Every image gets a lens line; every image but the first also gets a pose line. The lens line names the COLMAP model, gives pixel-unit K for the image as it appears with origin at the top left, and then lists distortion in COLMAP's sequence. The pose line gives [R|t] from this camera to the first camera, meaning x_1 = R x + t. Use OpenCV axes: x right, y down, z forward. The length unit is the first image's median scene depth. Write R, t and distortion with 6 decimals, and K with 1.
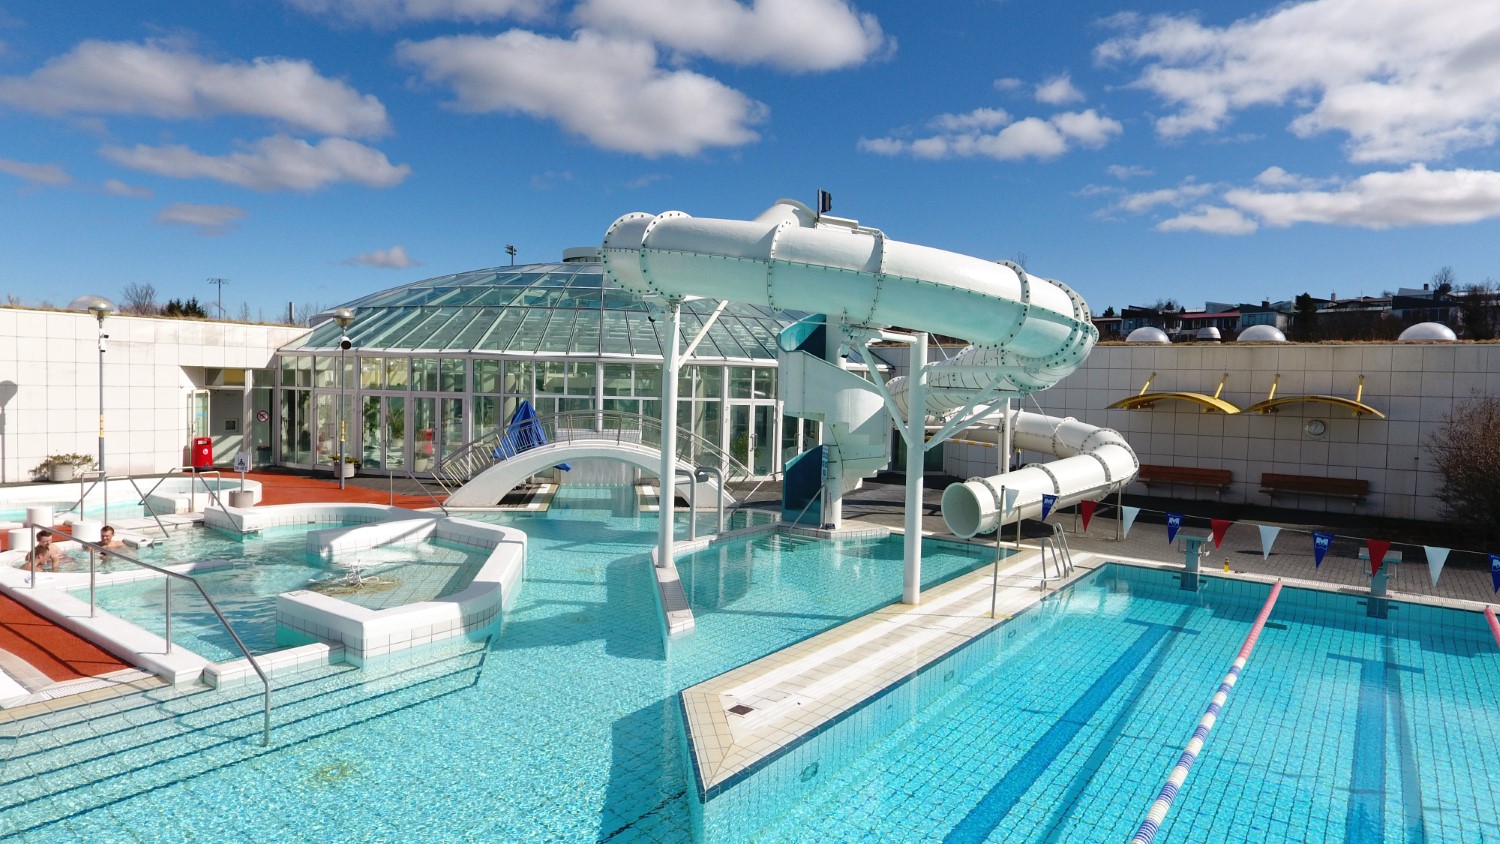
lens RADIAL K [[887.8, 0, 740.4], [0, 887.8, 424.1], [0, 0, 1]] dist [-0.001726, -0.000634]
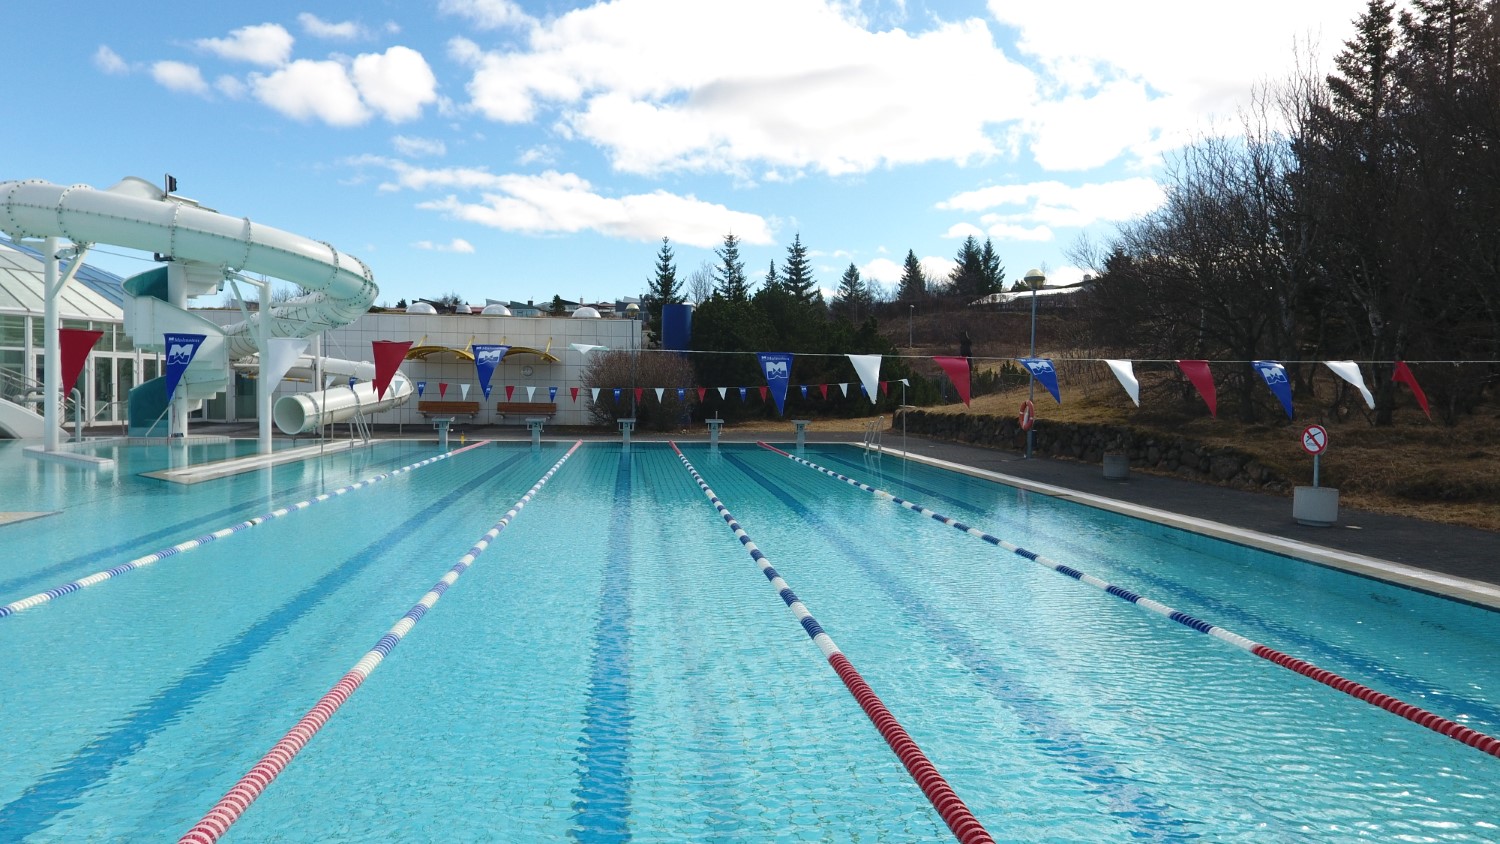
lens RADIAL K [[887.8, 0, 740.4], [0, 887.8, 424.1], [0, 0, 1]] dist [-0.001726, -0.000634]
pose [[0.729327, -0.037123, 0.683157, -0.188846], [0.032037, 0.999285, 0.020100, 0.102248], [-0.683415, 0.007227, 0.729994, -0.509932]]
